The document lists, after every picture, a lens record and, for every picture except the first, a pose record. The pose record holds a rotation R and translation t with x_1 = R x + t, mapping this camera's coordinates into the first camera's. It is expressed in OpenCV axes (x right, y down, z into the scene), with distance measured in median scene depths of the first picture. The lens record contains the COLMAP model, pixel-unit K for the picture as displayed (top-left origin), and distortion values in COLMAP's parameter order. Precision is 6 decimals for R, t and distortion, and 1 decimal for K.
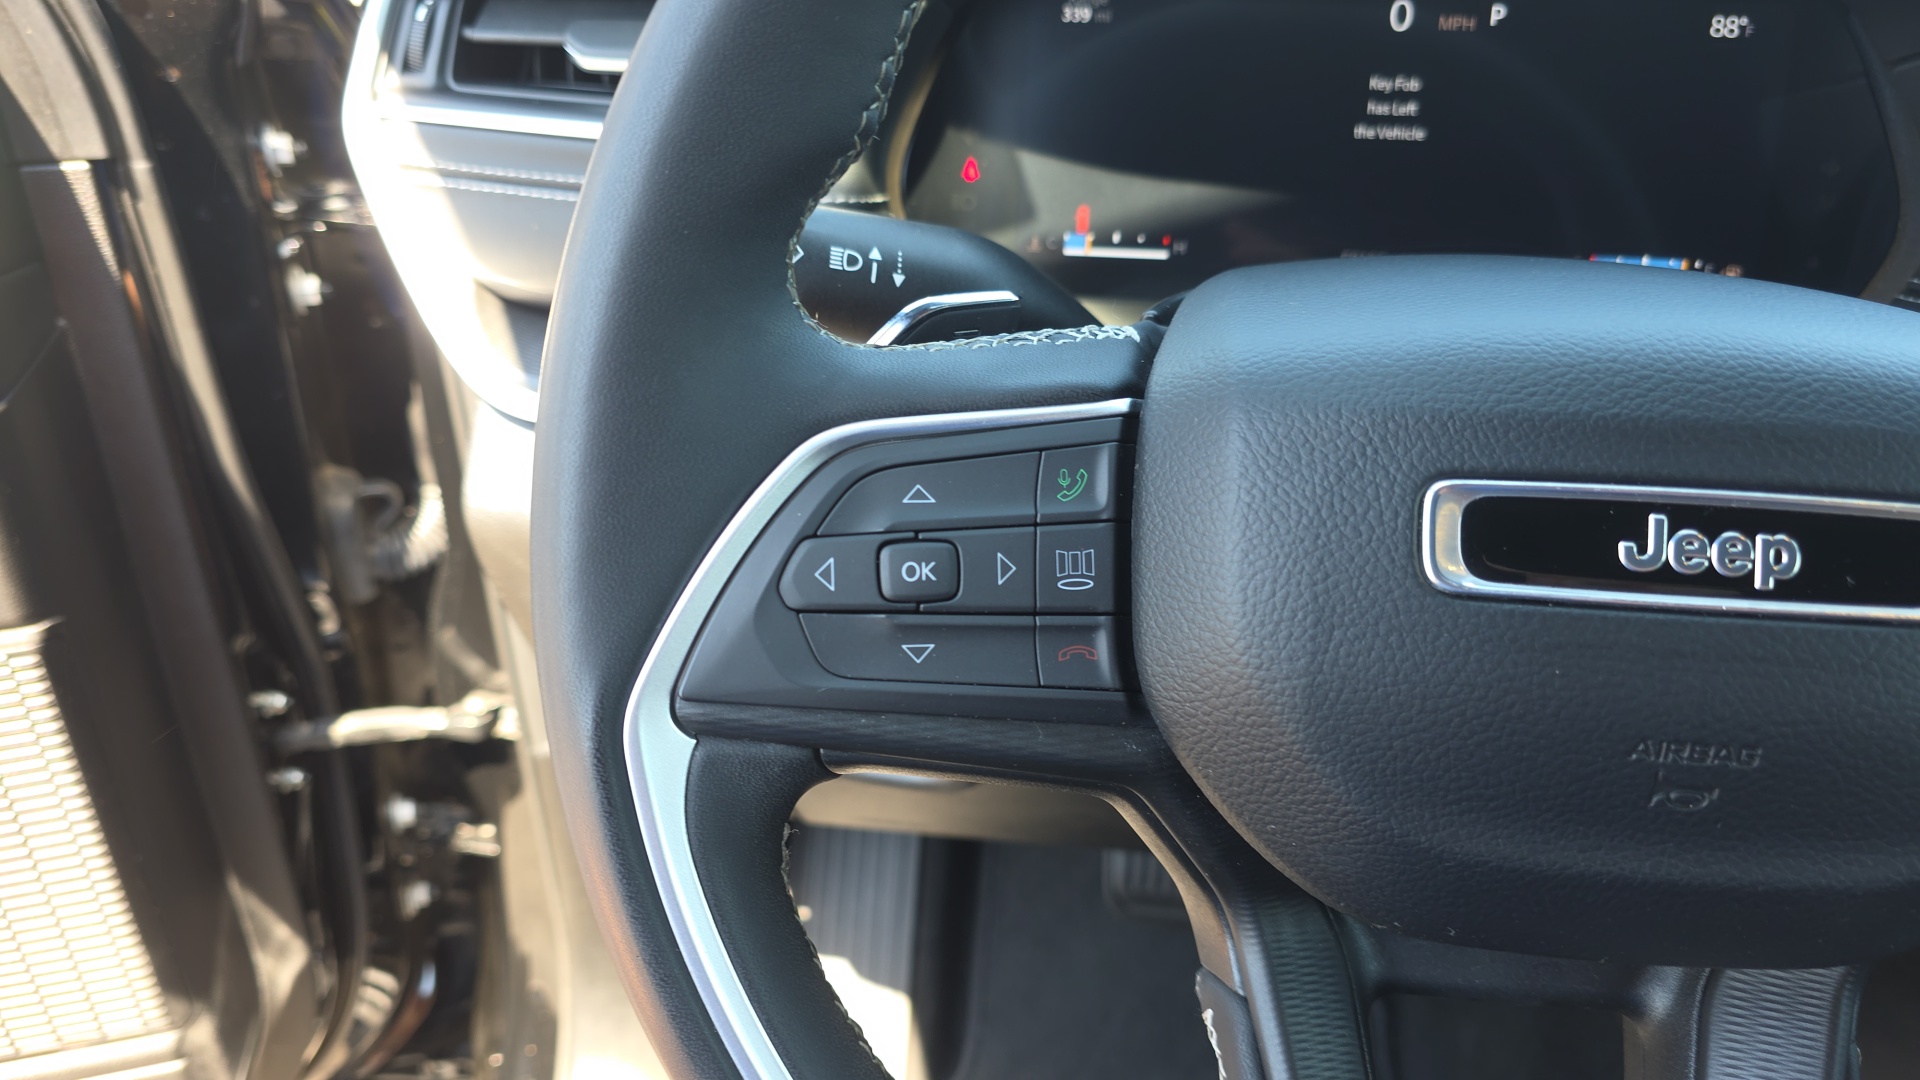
lens RADIAL K [[1325.5, 0, 917.9], [0, 1325.5, 560.6], [0, 0, 1]] dist [0.036799, -0.044726]
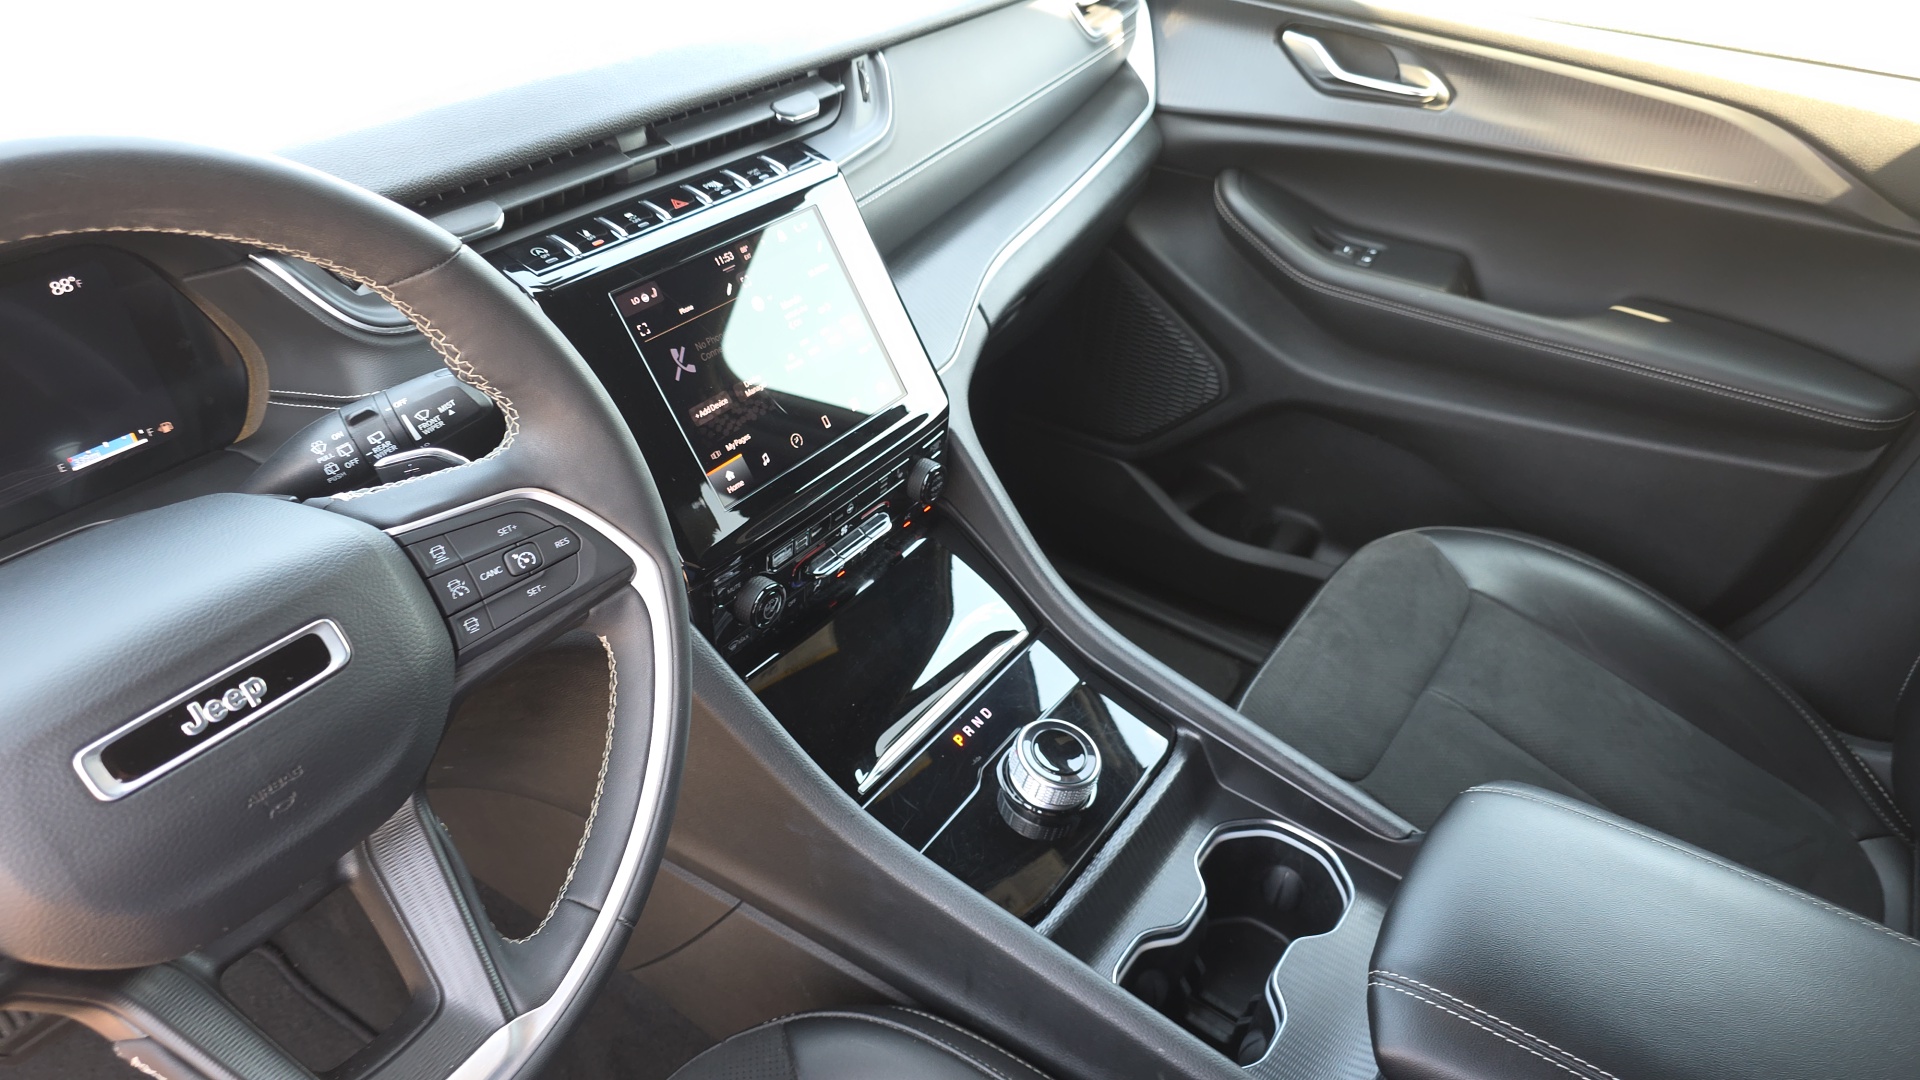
lens RADIAL K [[1325.5, 0, 972.3], [0, 1325.5, 519.1], [0, 0, 1]] dist [0.036799, -0.044726]
pose [[0.462568, -0.482584, 0.743737, -0.138837], [0.420794, 0.857874, 0.294931, -0.190679], [-0.780361, 0.176534, 0.599893, -0.610210]]
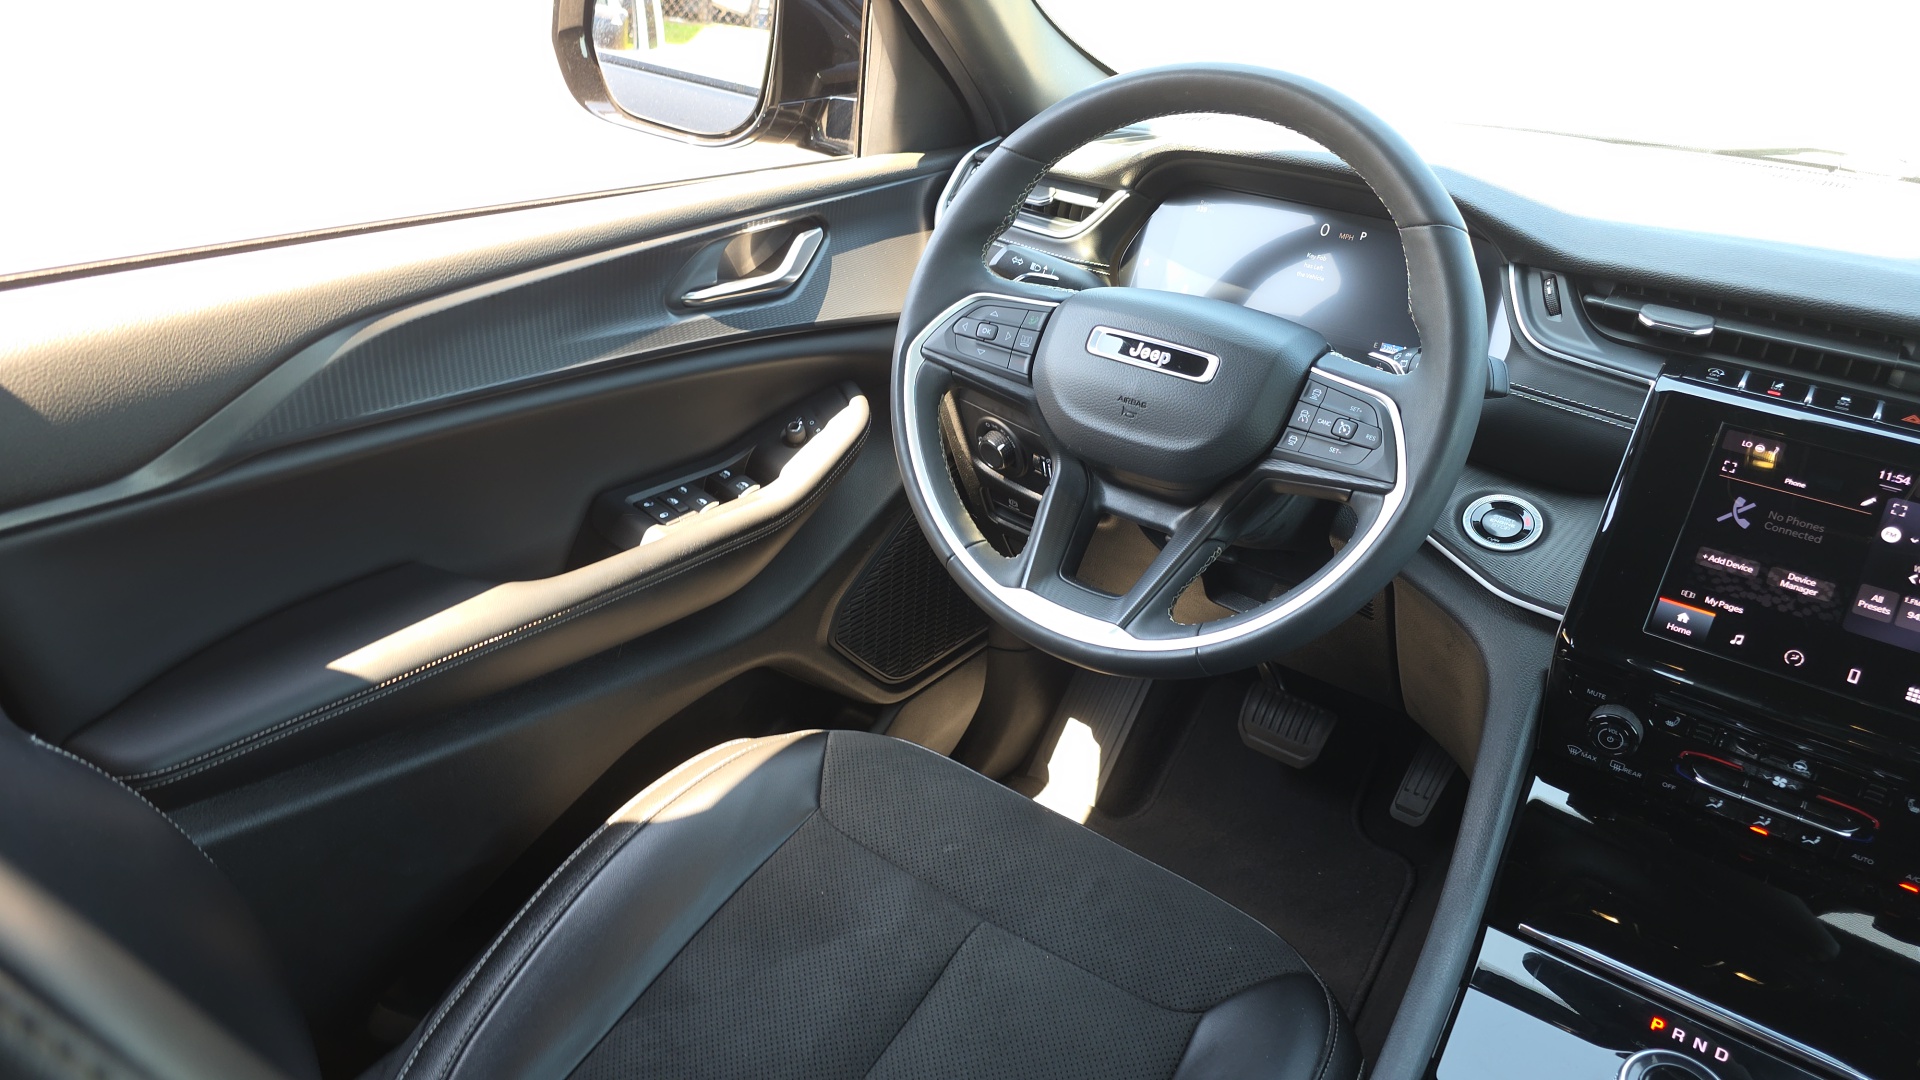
lens RADIAL K [[1325.5, 0, 923.6], [0, 1325.5, 510.7], [0, 0, 1]] dist [0.036799, -0.044726]
pose [[0.855297, 0.258802, -0.448875, 0.959960], [-0.314815, 0.947645, -0.053483, 0.431381], [0.411532, 0.187056, 0.891993, -1.360682]]
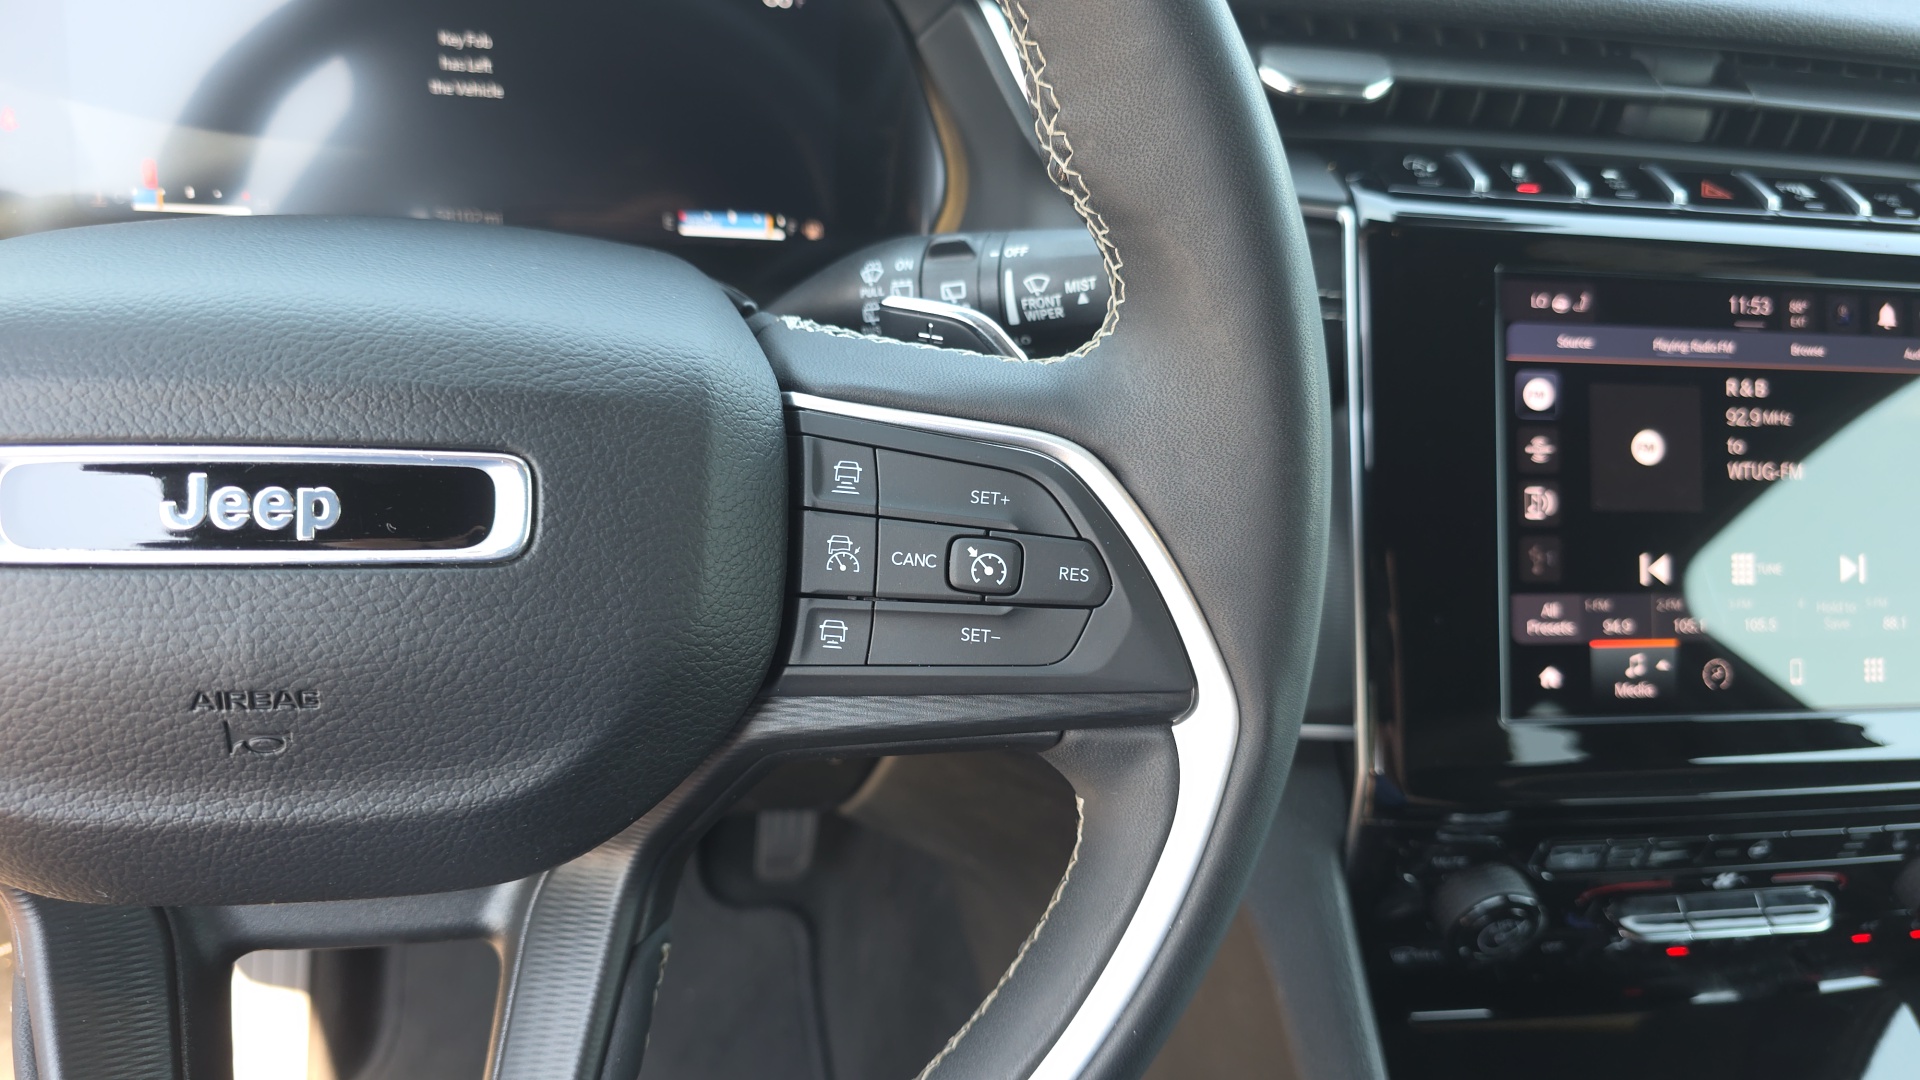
lens RADIAL K [[1325.5, 0, 960.4], [0, 1325.5, 560.2], [0, 0, 1]] dist [0.036799, -0.044726]
pose [[0.959999, -0.064628, 0.272444, 0.422515], [0.055328, 0.997597, 0.041691, 0.011139], [-0.274483, -0.024949, 0.961268, -0.076280]]
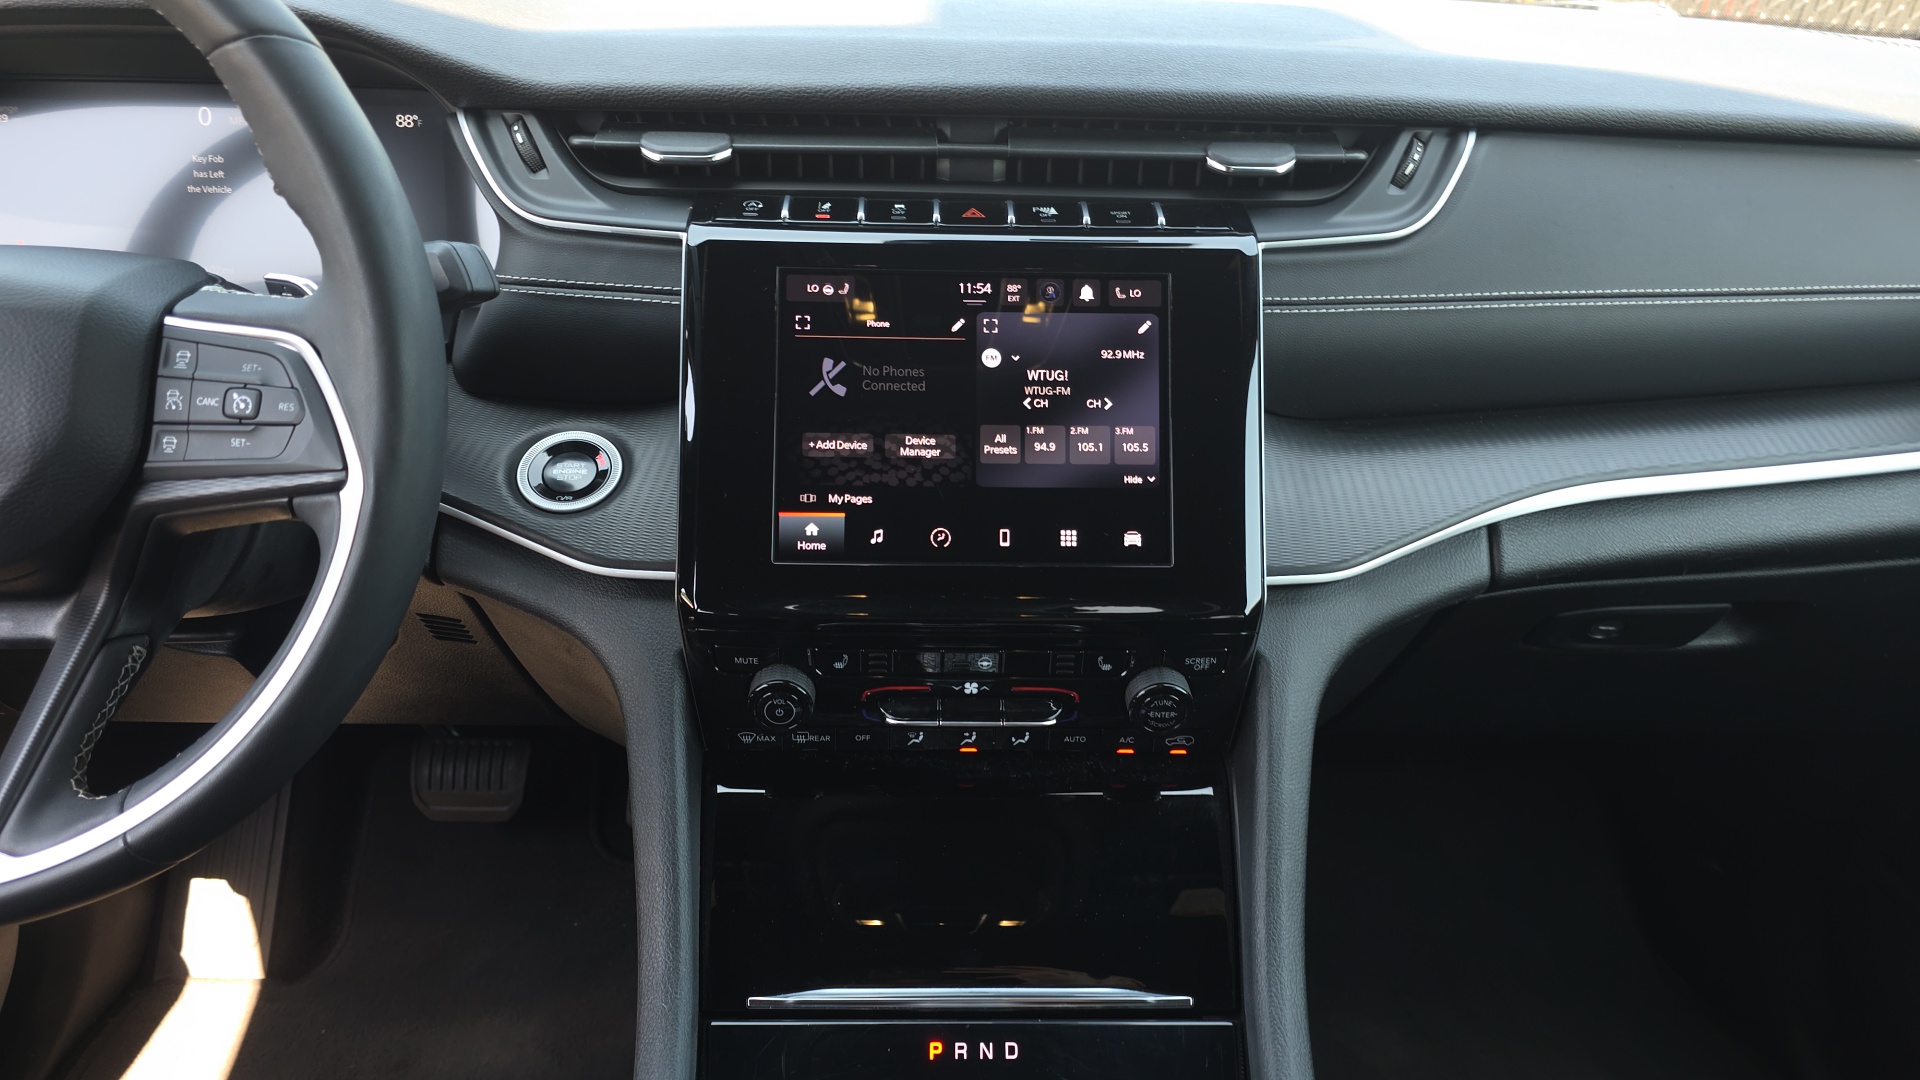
lens RADIAL K [[1325.5, 0, 993.8], [0, 1325.5, 570.3], [0, 0, 1]] dist [0.036799, -0.044726]
pose [[0.990417, -0.047054, 0.129848, 1.073131], [0.054904, 0.996831, -0.057557, 0.278704], [-0.126728, 0.064134, 0.989862, -0.670925]]
